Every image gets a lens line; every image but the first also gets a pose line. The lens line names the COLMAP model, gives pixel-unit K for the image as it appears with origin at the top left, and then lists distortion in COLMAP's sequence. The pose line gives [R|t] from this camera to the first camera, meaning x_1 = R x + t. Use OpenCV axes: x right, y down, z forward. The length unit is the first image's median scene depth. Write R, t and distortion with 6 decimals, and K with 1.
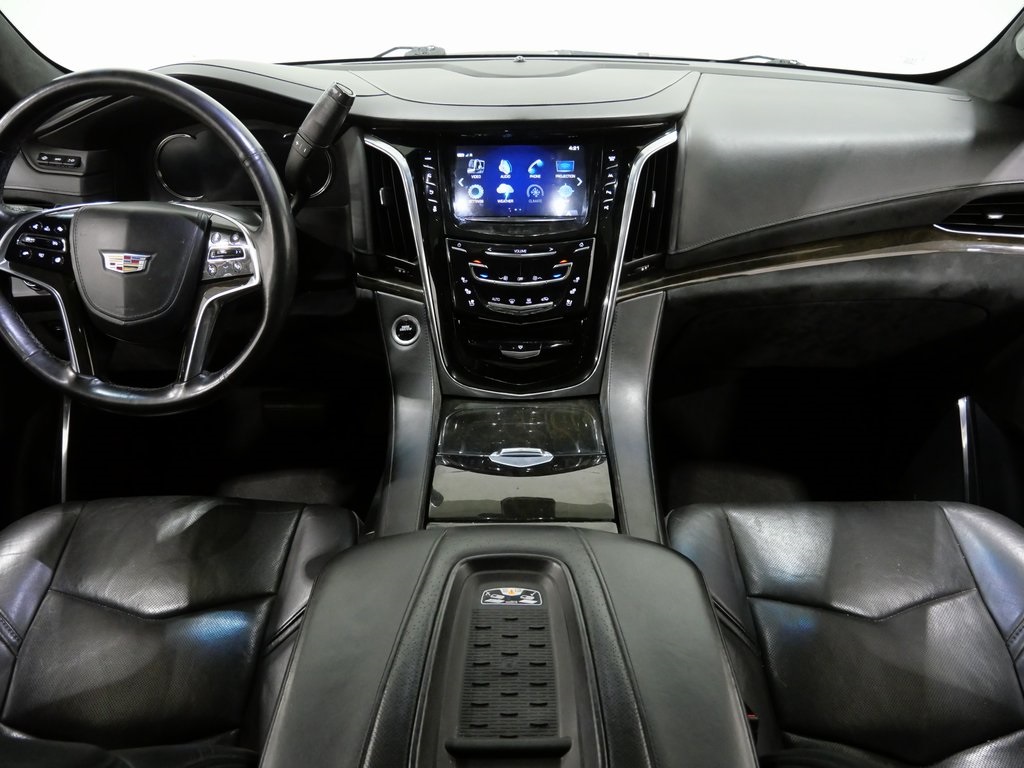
lens RADIAL K [[745.5, 0, 511.1], [0, 745.5, 381.4], [0, 0, 1]] dist [-0.019870, 0.002608]
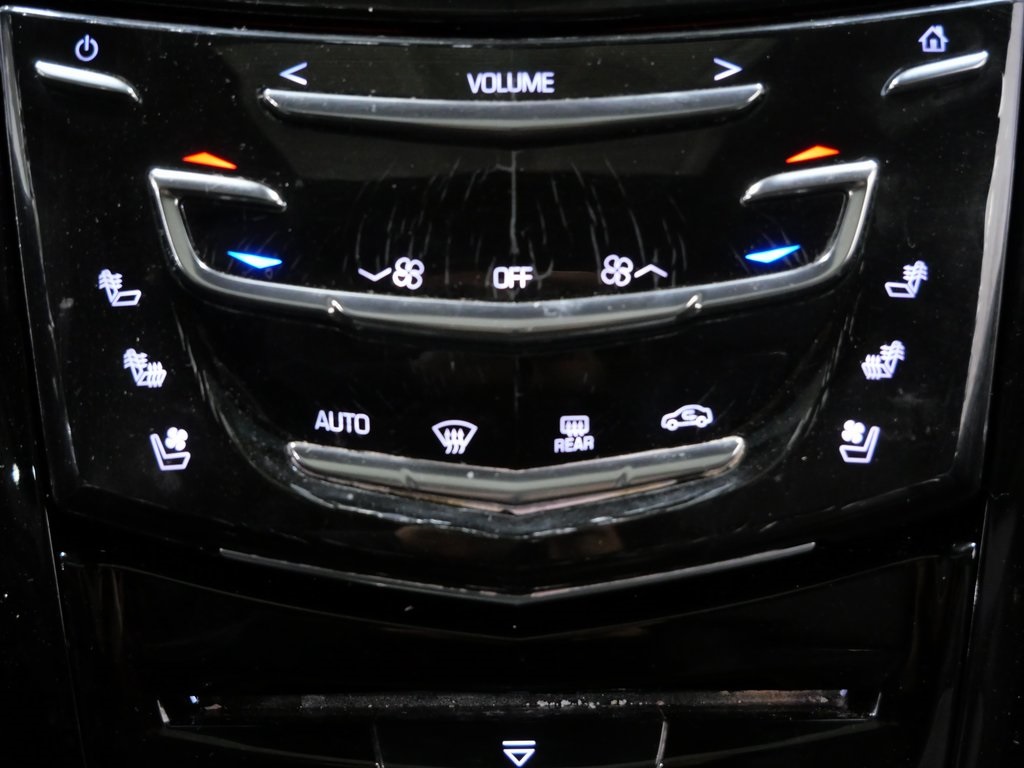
lens RADIAL K [[1385.7, 0, 516.2], [0, 1385.7, 384.3], [0, 0, 1]] dist [0.037386, 0.000000]
pose [[0.999903, -0.010180, 0.009548, 0.010239], [0.011097, 0.994771, -0.101524, -0.089670], [-0.008464, 0.101620, 0.994787, 0.731538]]
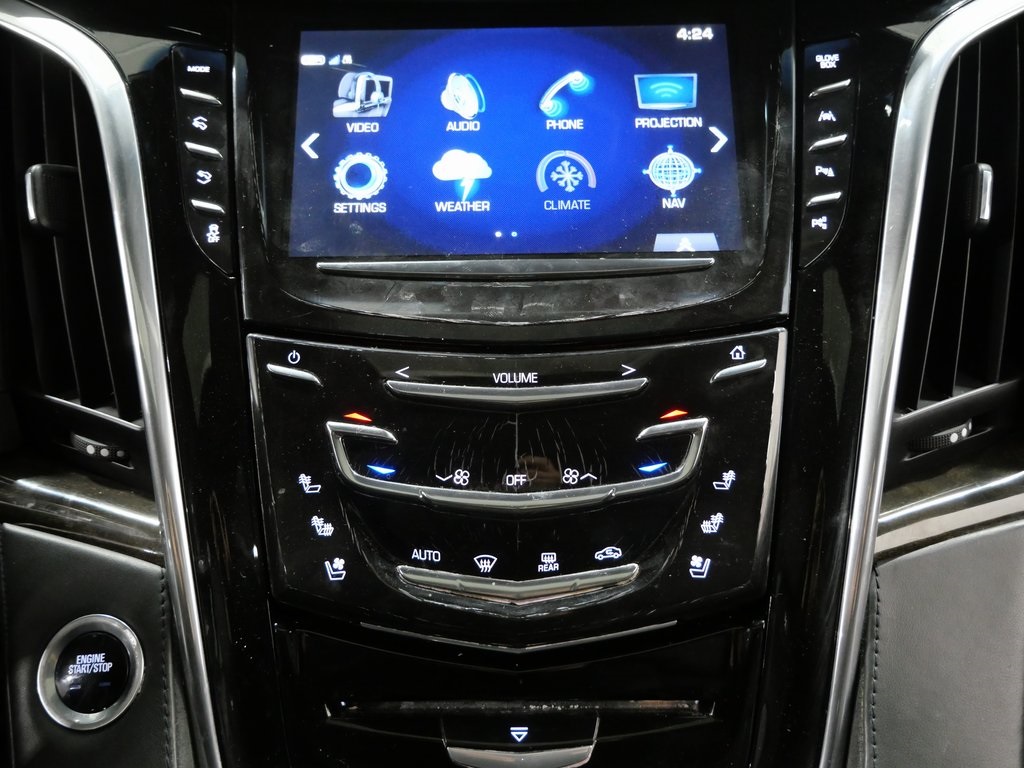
lens RADIAL K [[1072.6, 0, 509.3], [0, 1072.6, 392.1], [0, 0, 1]] dist [0.055023, 0.000000]
pose [[0.999954, -0.008144, -0.005009, 0.011994], [0.007265, 0.987760, -0.155814, -0.106994], [0.006217, 0.155770, 0.987774, 0.604450]]
